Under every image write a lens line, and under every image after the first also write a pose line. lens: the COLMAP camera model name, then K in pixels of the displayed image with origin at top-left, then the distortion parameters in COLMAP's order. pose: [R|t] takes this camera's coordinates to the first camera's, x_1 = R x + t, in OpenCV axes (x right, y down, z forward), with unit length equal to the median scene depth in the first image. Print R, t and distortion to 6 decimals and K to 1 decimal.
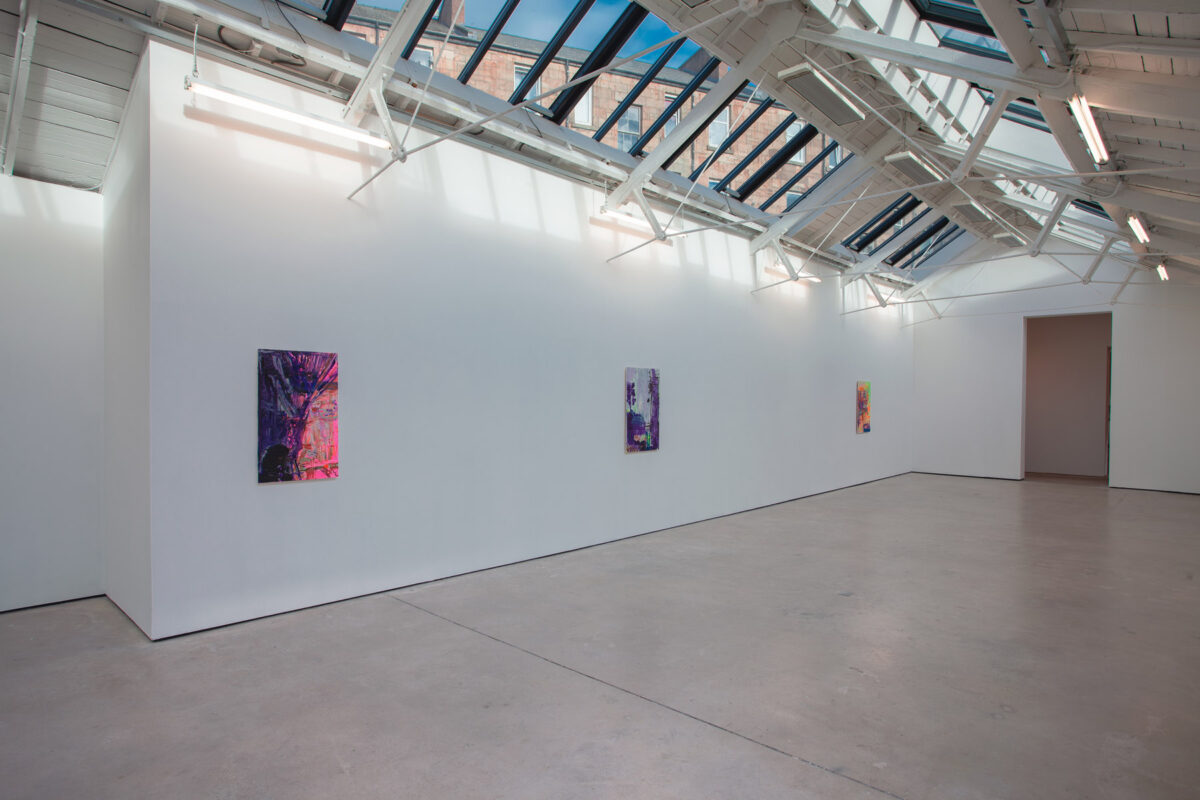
lens RADIAL K [[697.2, 0, 564.4], [0, 697.2, 419.4], [0, 0, 1]] dist [-0.014168, 0.000547]
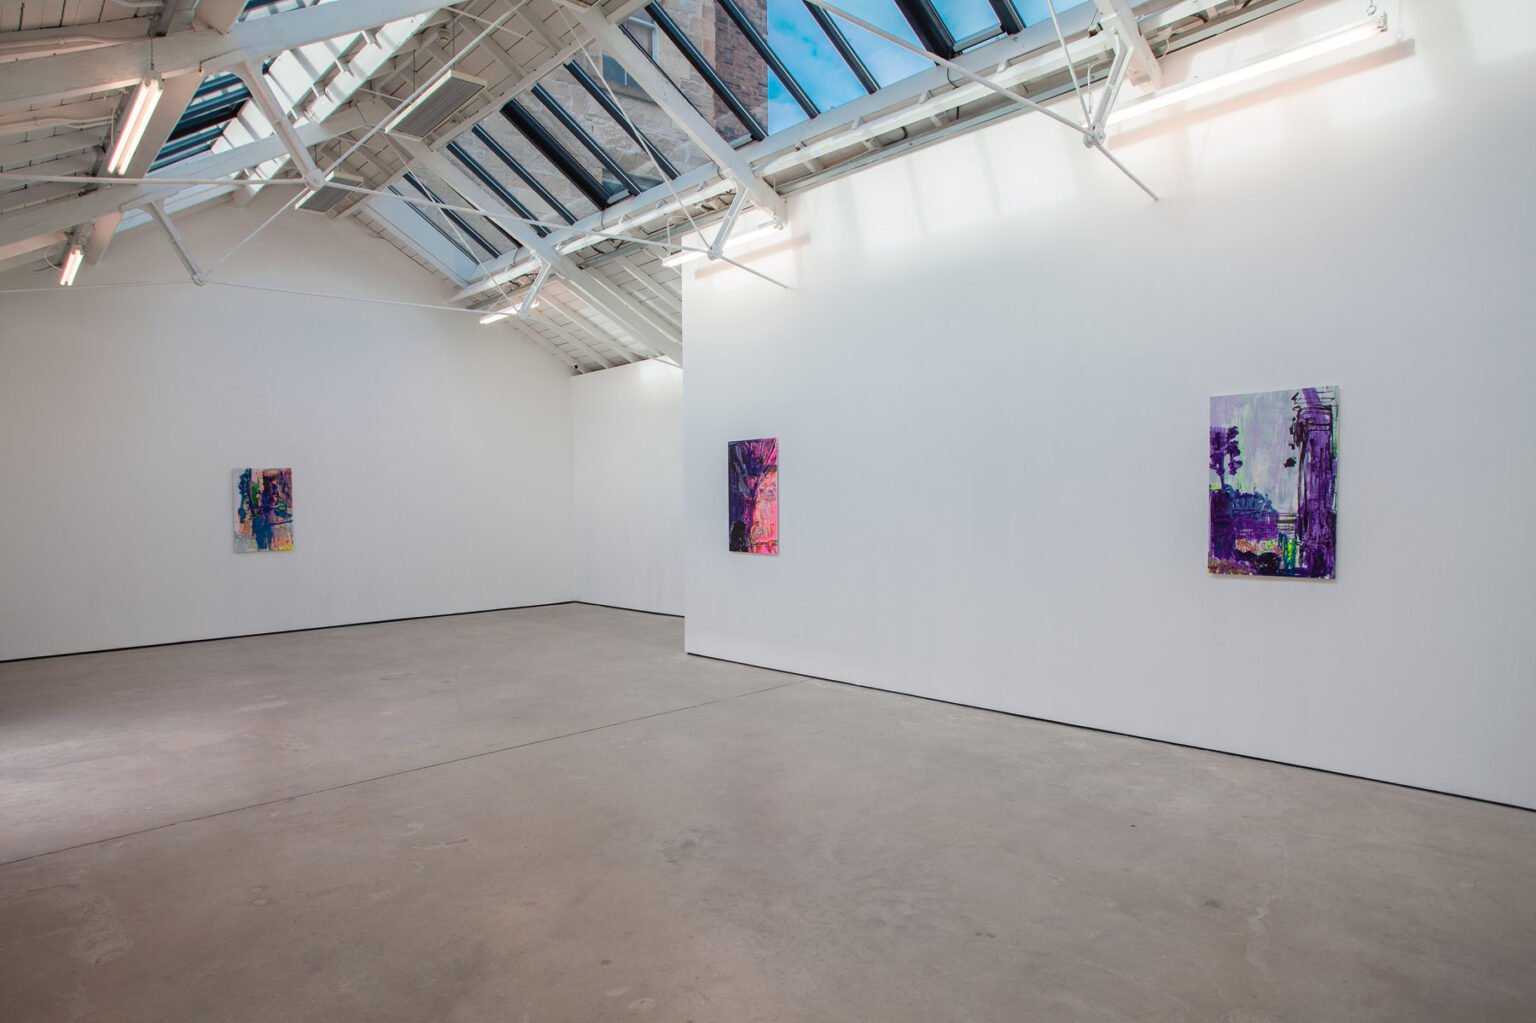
lens RADIAL K [[892.4, 0, 722.4], [0, 892.4, 536.3], [0, 0, 1]] dist [-0.014168, 0.000547]
pose [[-0.065321, 0.038442, -0.997124, 1.055955], [-0.013736, 0.999128, 0.039420, 0.003077], [0.997770, 0.016271, -0.064736, 1.019061]]
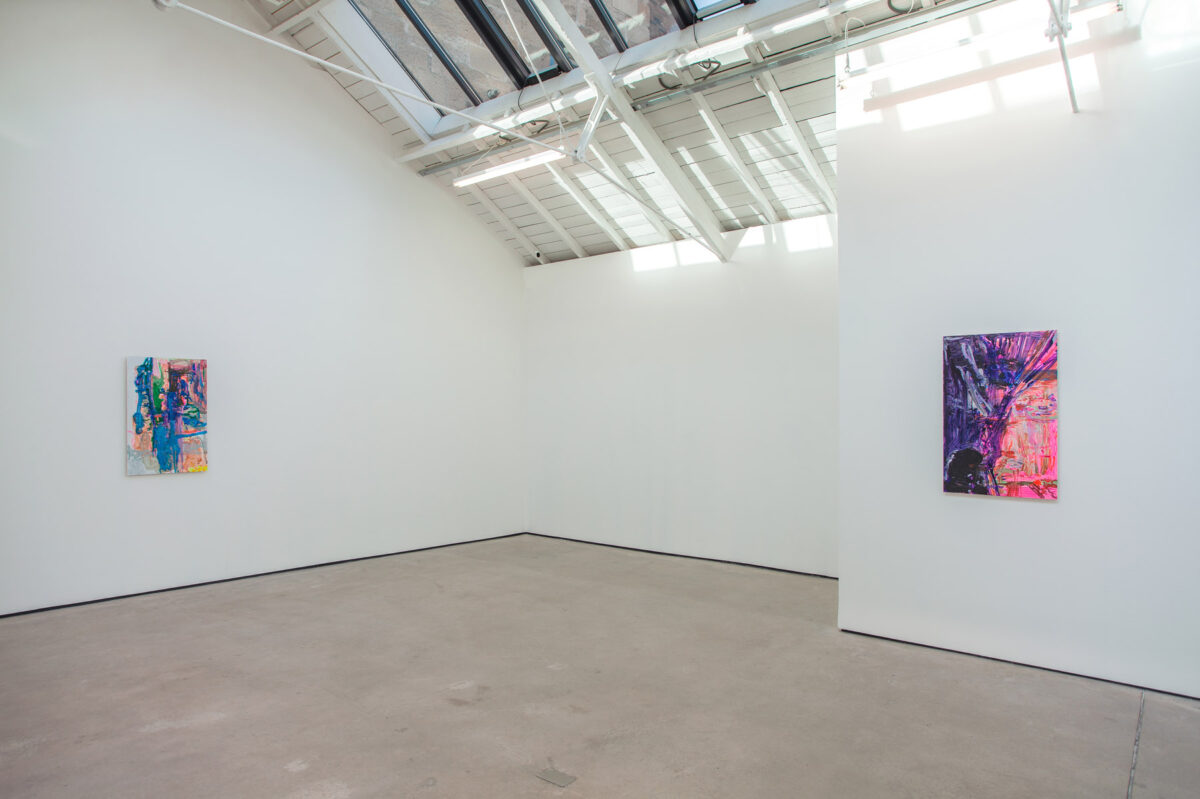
lens RADIAL K [[810.1, 0, 582.5], [0, 810.1, 406.6], [0, 0, 1]] dist [0.025839, 0.001044]
pose [[0.070519, -0.010226, -0.997458, 0.502857], [-0.035579, 0.999285, -0.012760, 0.014021], [0.996876, 0.036388, 0.070105, 0.448454]]
